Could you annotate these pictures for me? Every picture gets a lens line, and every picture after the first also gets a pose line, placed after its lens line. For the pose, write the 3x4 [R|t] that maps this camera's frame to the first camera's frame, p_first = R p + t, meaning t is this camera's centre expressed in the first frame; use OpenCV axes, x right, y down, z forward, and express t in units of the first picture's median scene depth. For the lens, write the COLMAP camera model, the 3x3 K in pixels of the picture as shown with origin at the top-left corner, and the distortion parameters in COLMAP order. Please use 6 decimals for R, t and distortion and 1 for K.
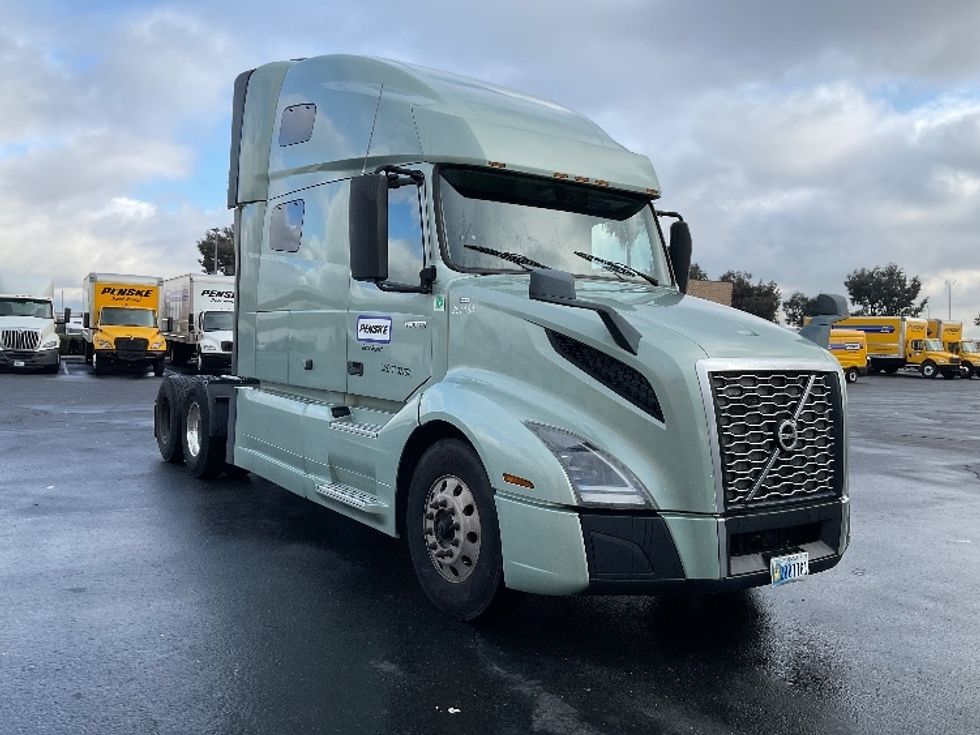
lens RADIAL K [[790.9, 0, 482.9], [0, 790.9, 369.3], [0, 0, 1]] dist [-0.001741, 0.015680]
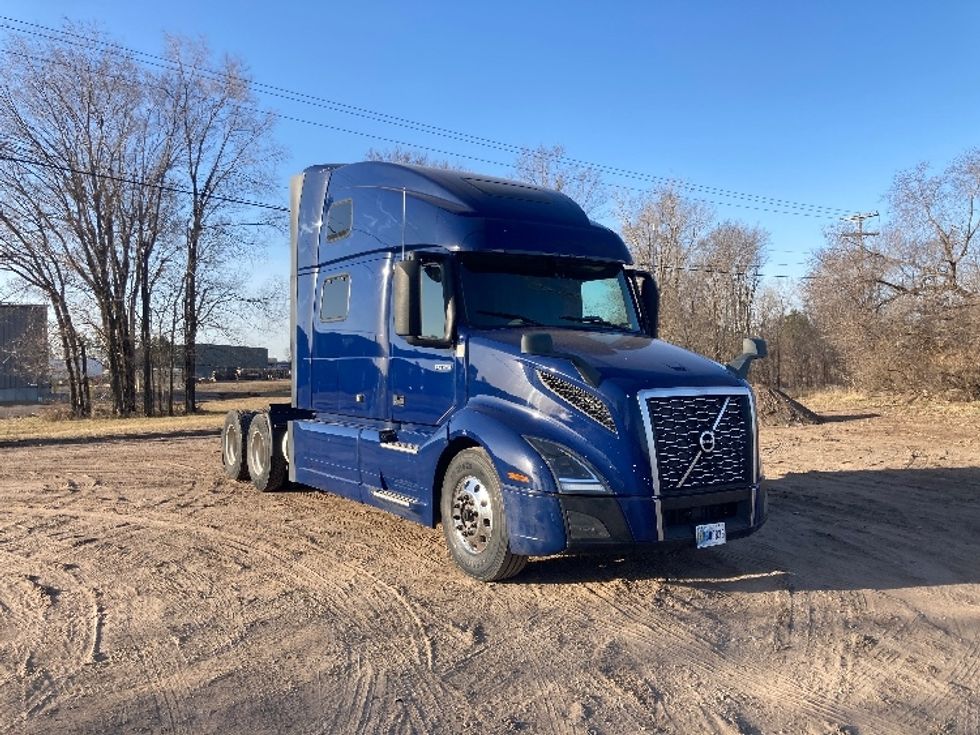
lens RADIAL K [[790.9, 0, 482.5], [0, 790.9, 366.6], [0, 0, 1]] dist [-0.001741, 0.015680]
pose [[0.999346, -0.026598, -0.024483, 0.018064], [0.025686, 0.998991, -0.036851, -0.008395], [0.025438, 0.036198, 0.999021, -0.412017]]
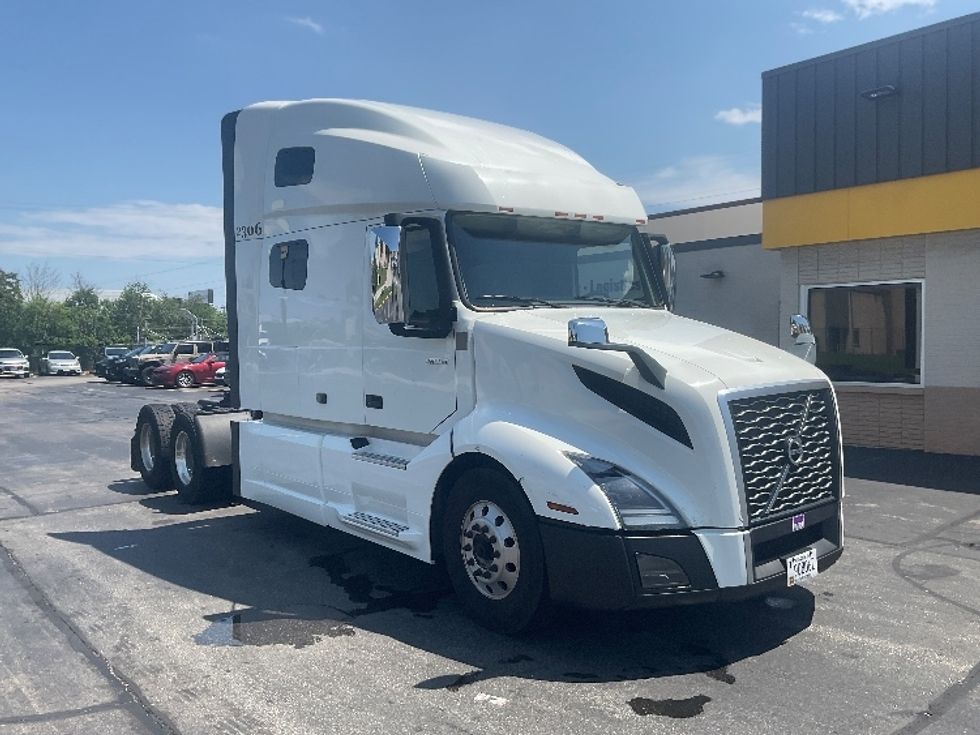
lens RADIAL K [[790.9, 0, 480.0], [0, 790.9, 364.0], [0, 0, 1]] dist [-0.001741, 0.015680]
pose [[0.995667, -0.054860, 0.075081, -0.128363], [0.054660, 0.998494, 0.004714, -0.064993], [-0.075227, -0.000589, 0.997166, -0.079536]]
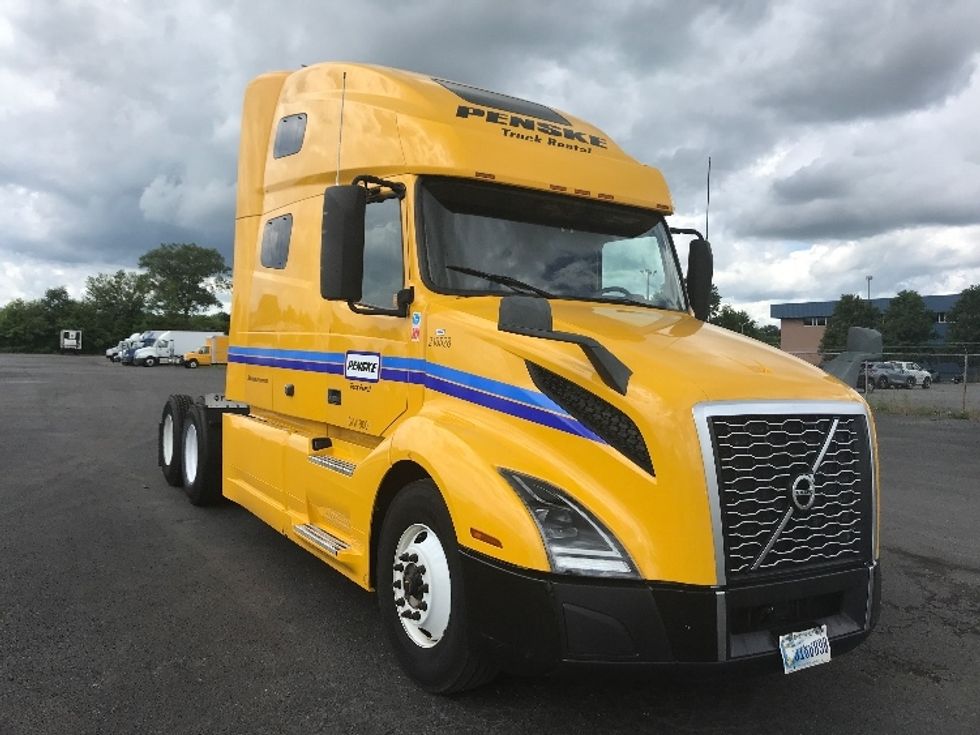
lens RADIAL K [[790.9, 0, 491.2], [0, 790.9, 365.1], [0, 0, 1]] dist [-0.001741, 0.015680]
pose [[0.998969, 0.014065, -0.043170, 0.078339], [-0.015044, 0.999635, -0.022437, -0.026969], [0.042838, 0.023064, 0.998816, 0.120815]]
